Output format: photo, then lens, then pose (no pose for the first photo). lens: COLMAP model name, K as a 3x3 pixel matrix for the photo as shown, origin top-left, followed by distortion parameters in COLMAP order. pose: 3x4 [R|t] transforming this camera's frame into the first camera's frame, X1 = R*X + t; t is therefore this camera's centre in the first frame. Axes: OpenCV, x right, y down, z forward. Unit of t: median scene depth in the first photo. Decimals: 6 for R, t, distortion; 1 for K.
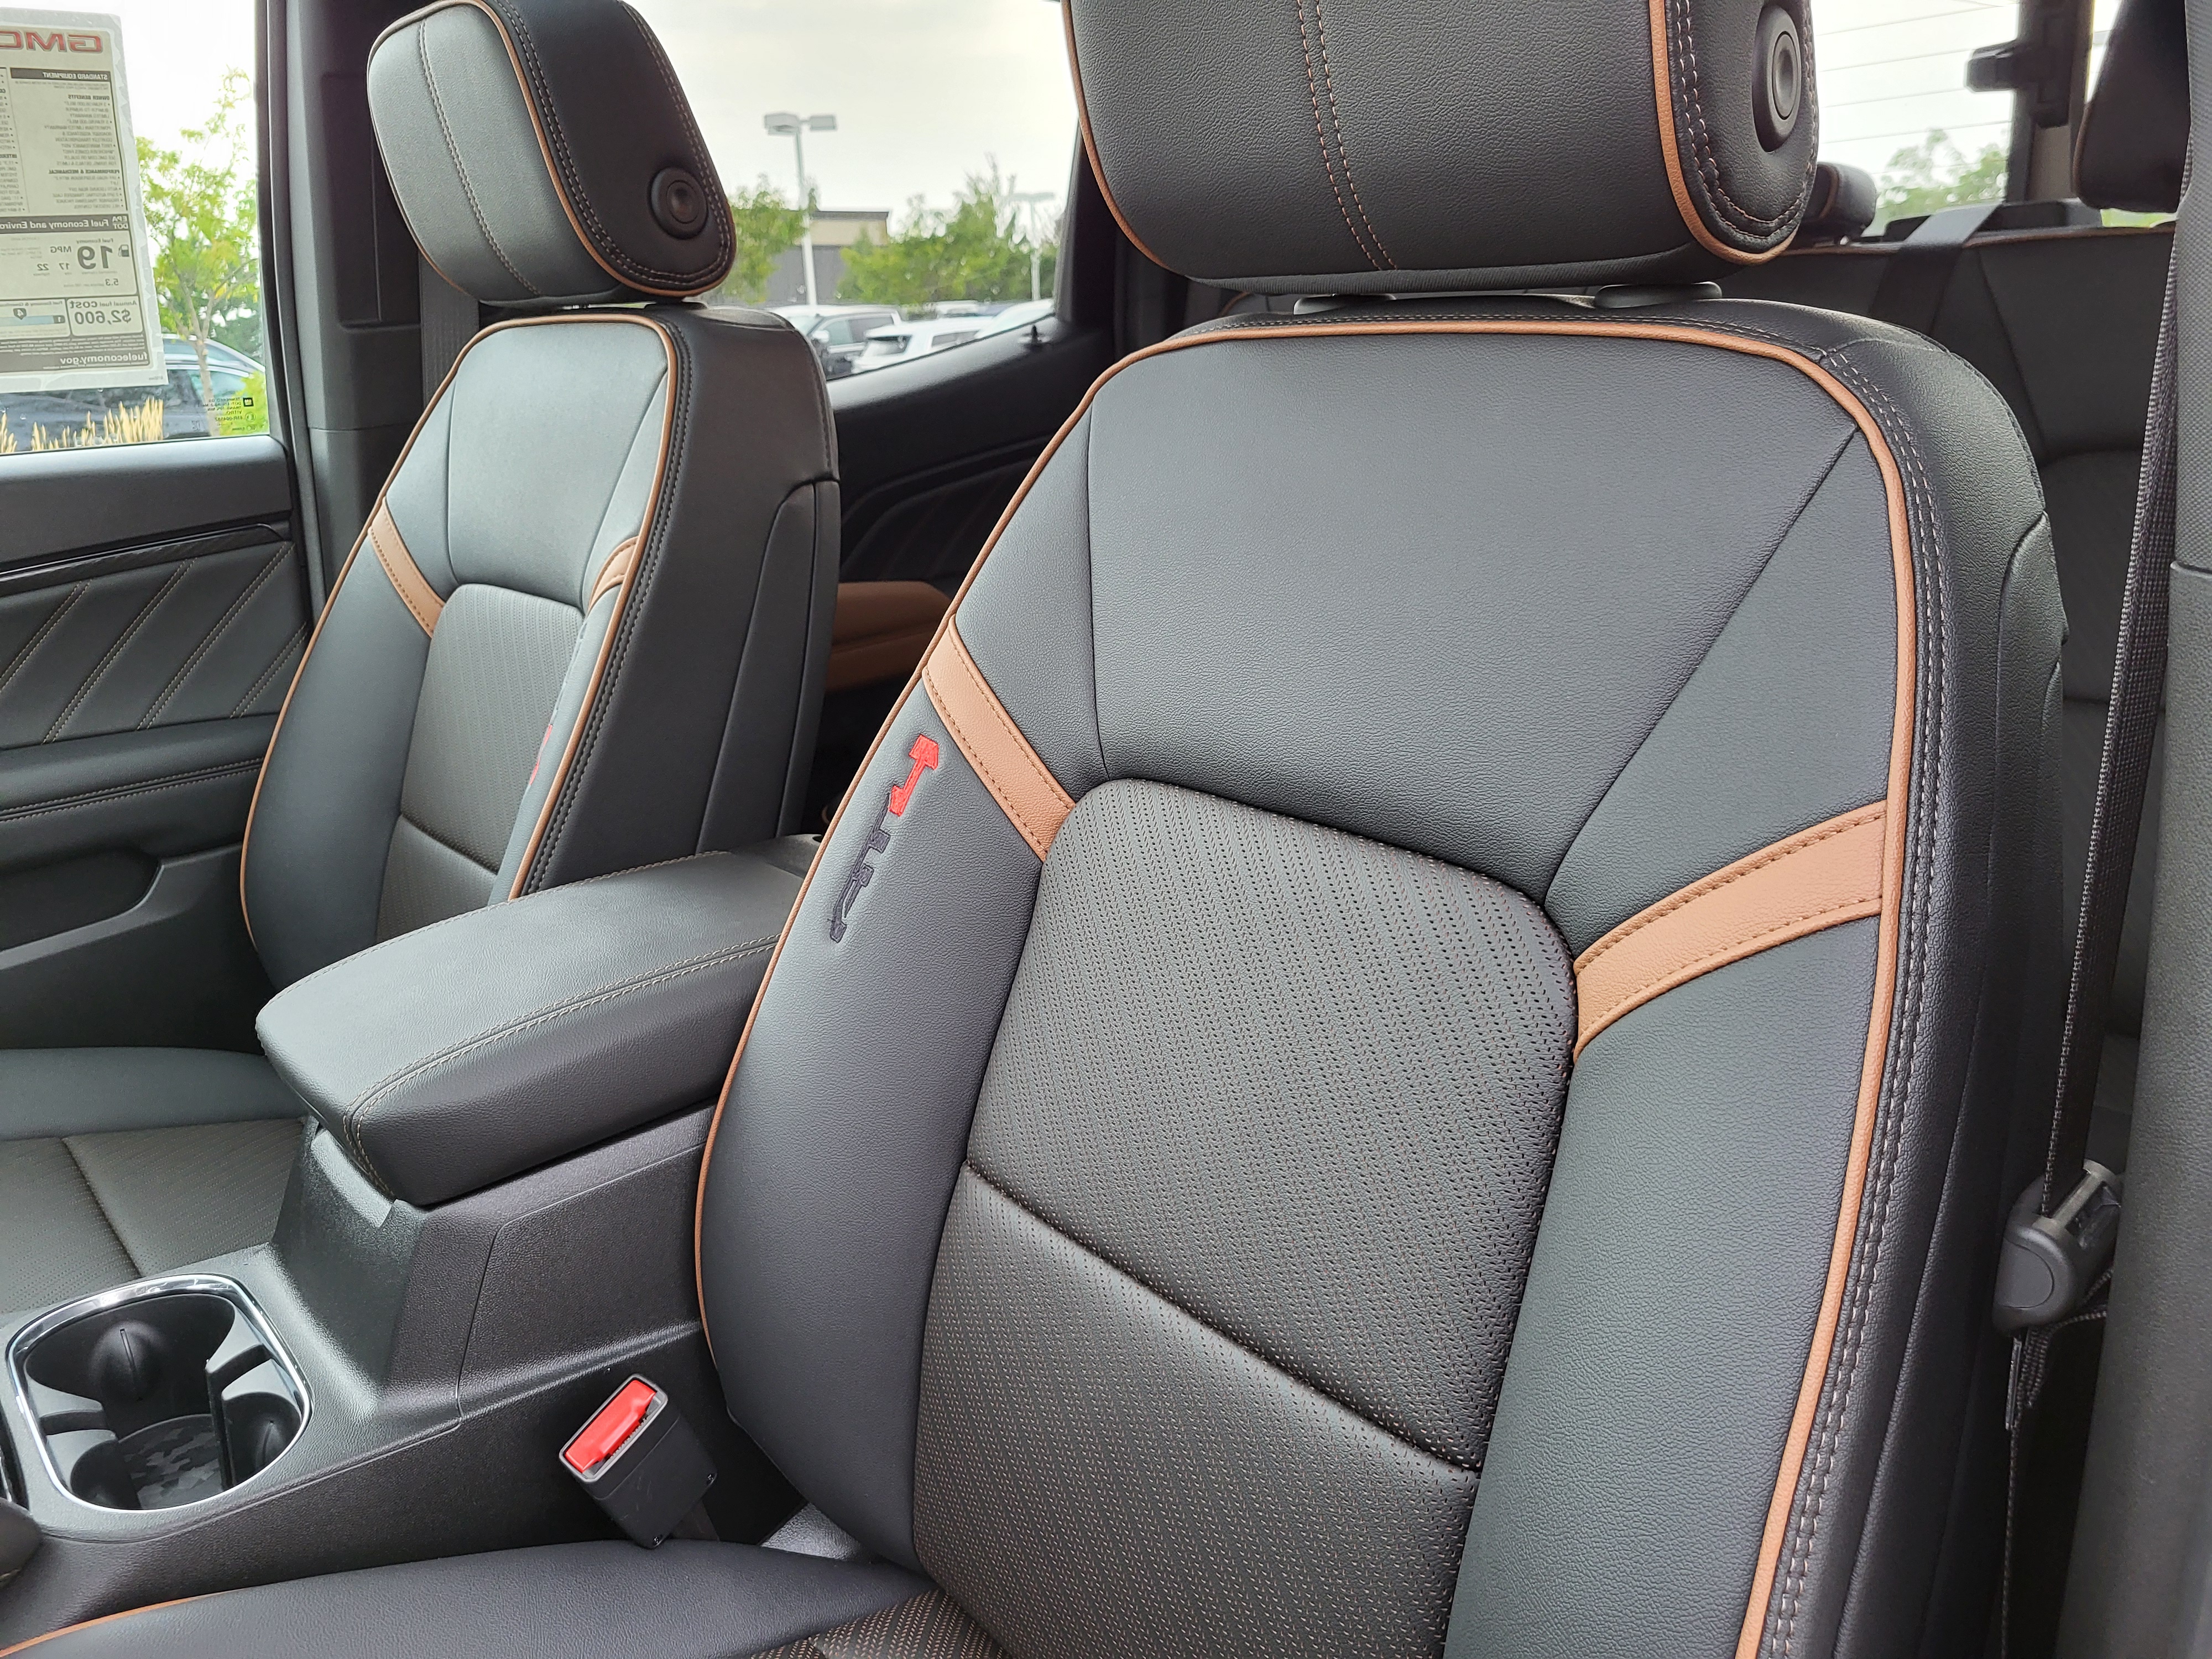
lens RADIAL K [[1729.0, 0, 1106.0], [0, 1729.0, 829.5], [0, 0, 1]] dist [0.012193, 0.006174]
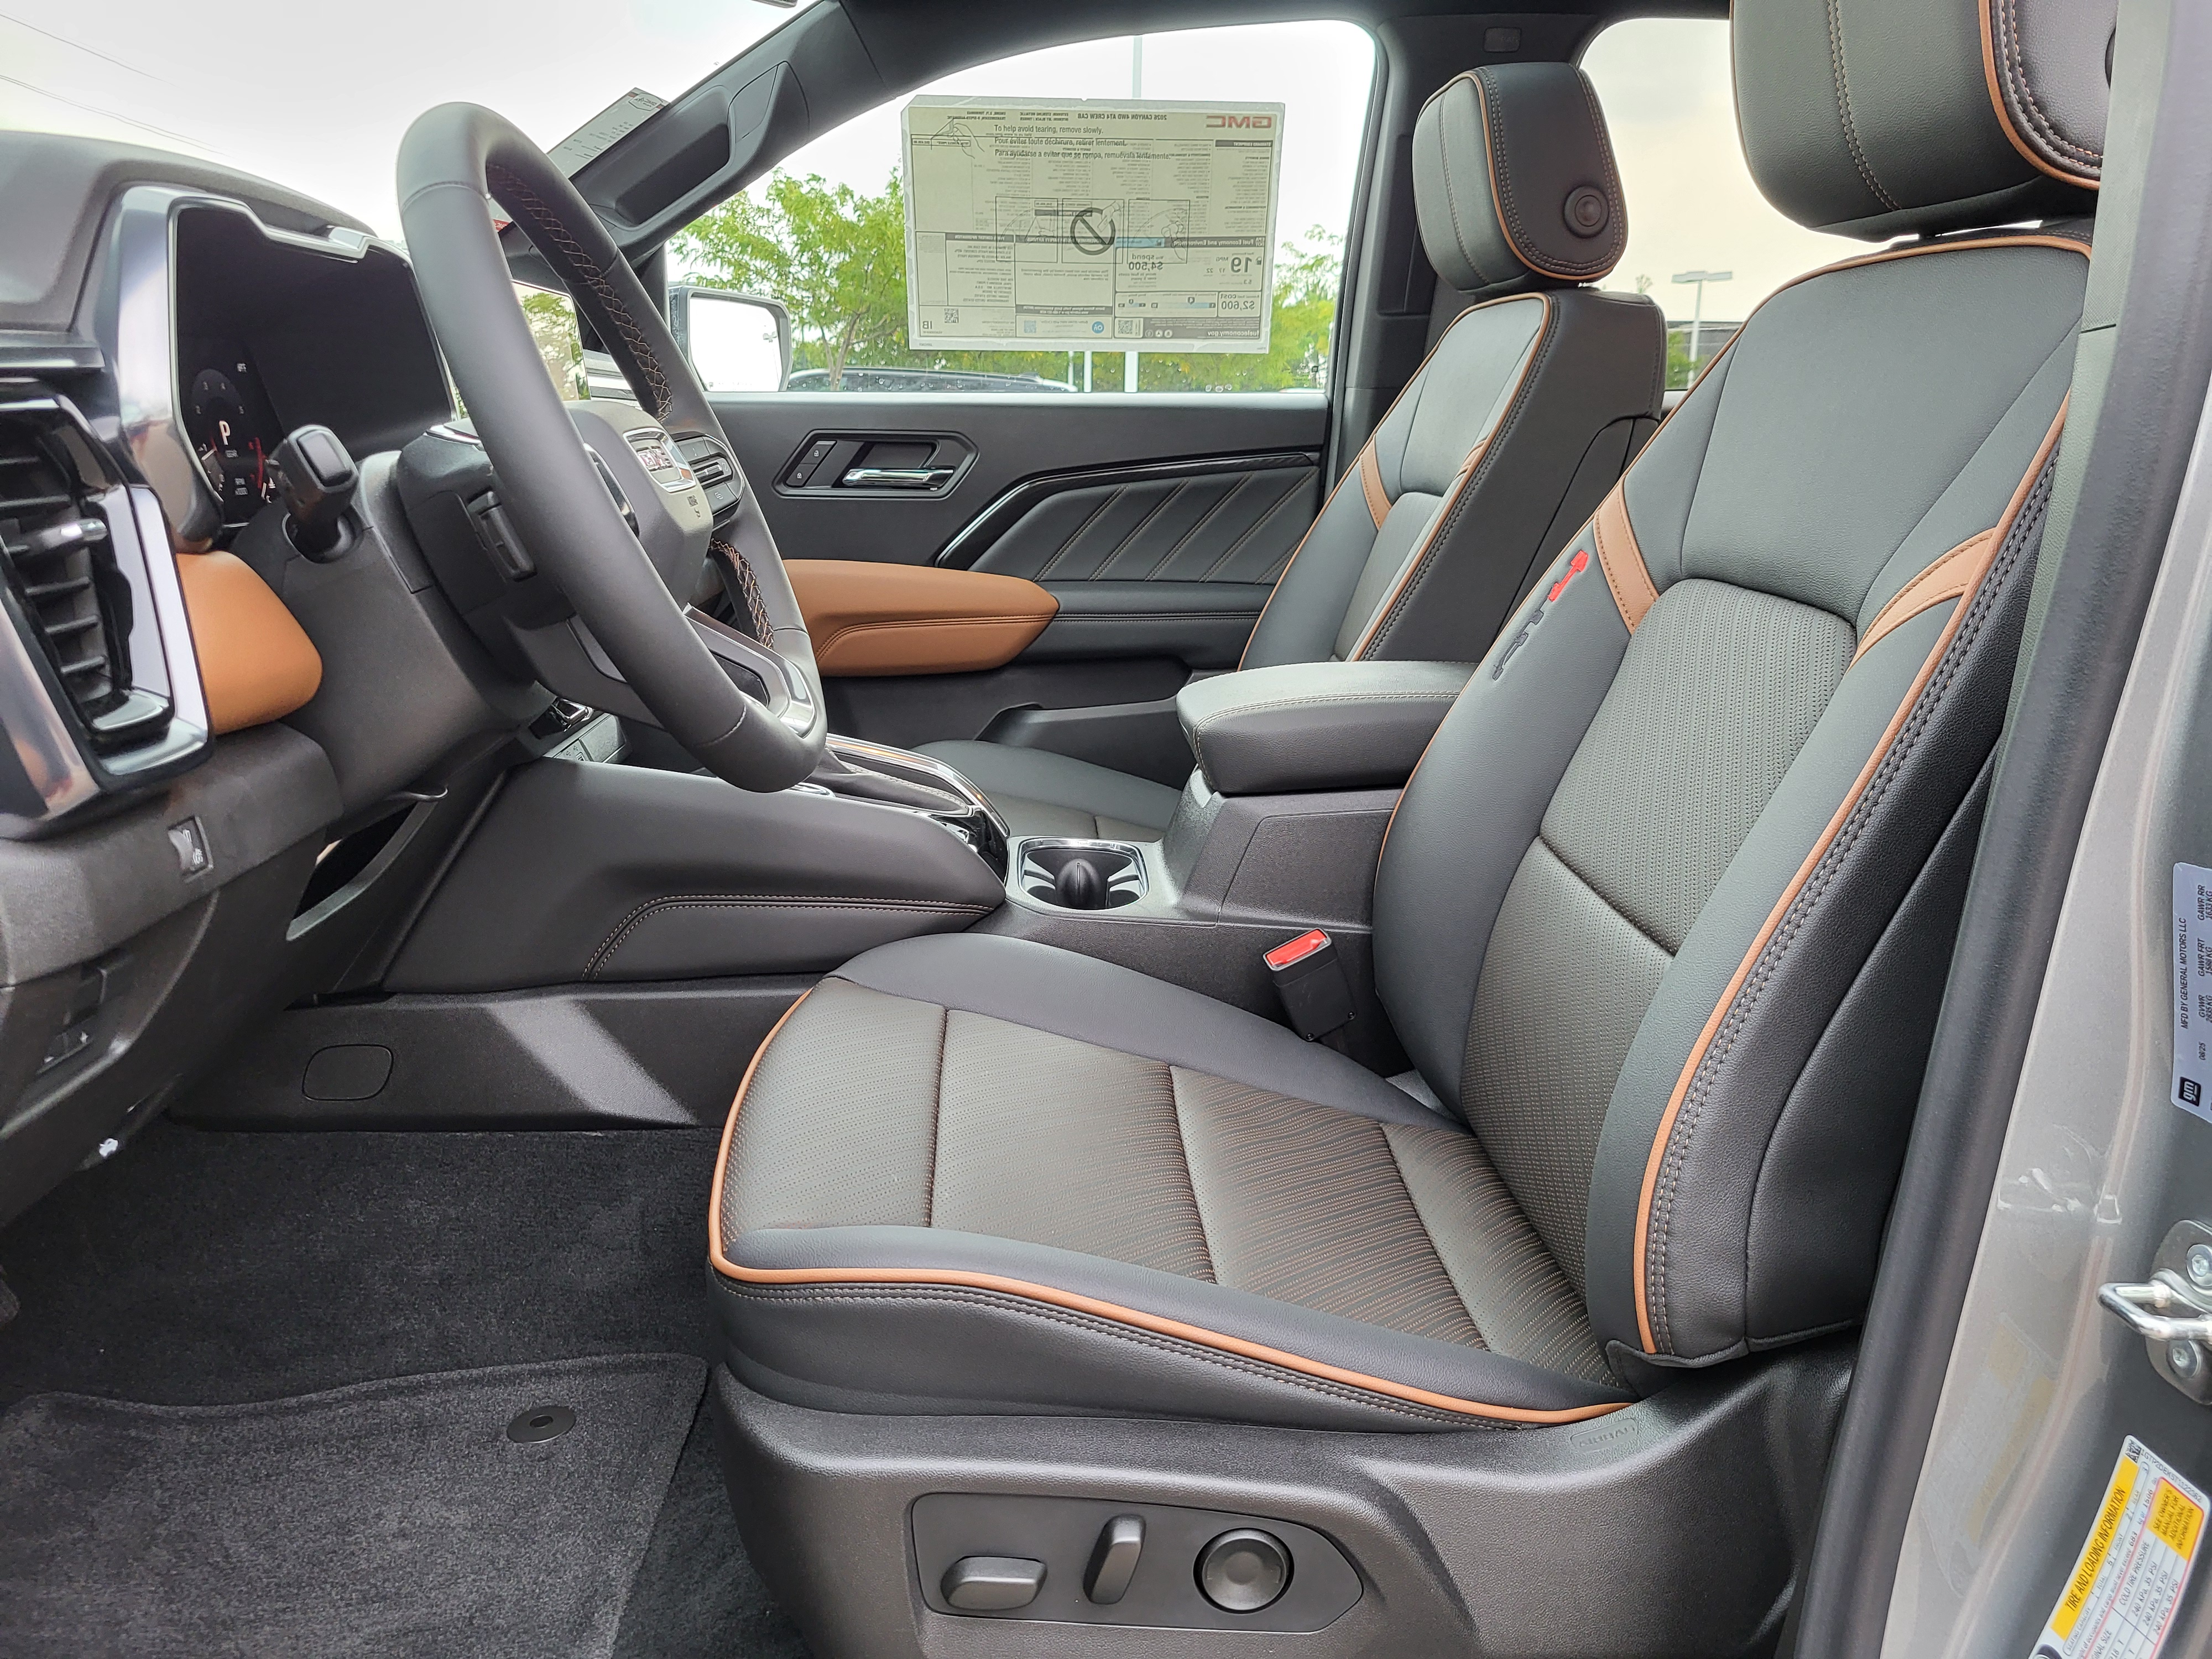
lens RADIAL K [[1679.0, 0, 1106.0], [0, 1679.0, 829.5], [0, 0, 1]] dist [0.055933, -0.044954]
pose [[0.802089, 0.195265, -0.564381, 0.334728], [-0.213757, 0.976295, 0.033991, 0.168581], [0.557639, 0.093377, 0.824815, -0.306391]]
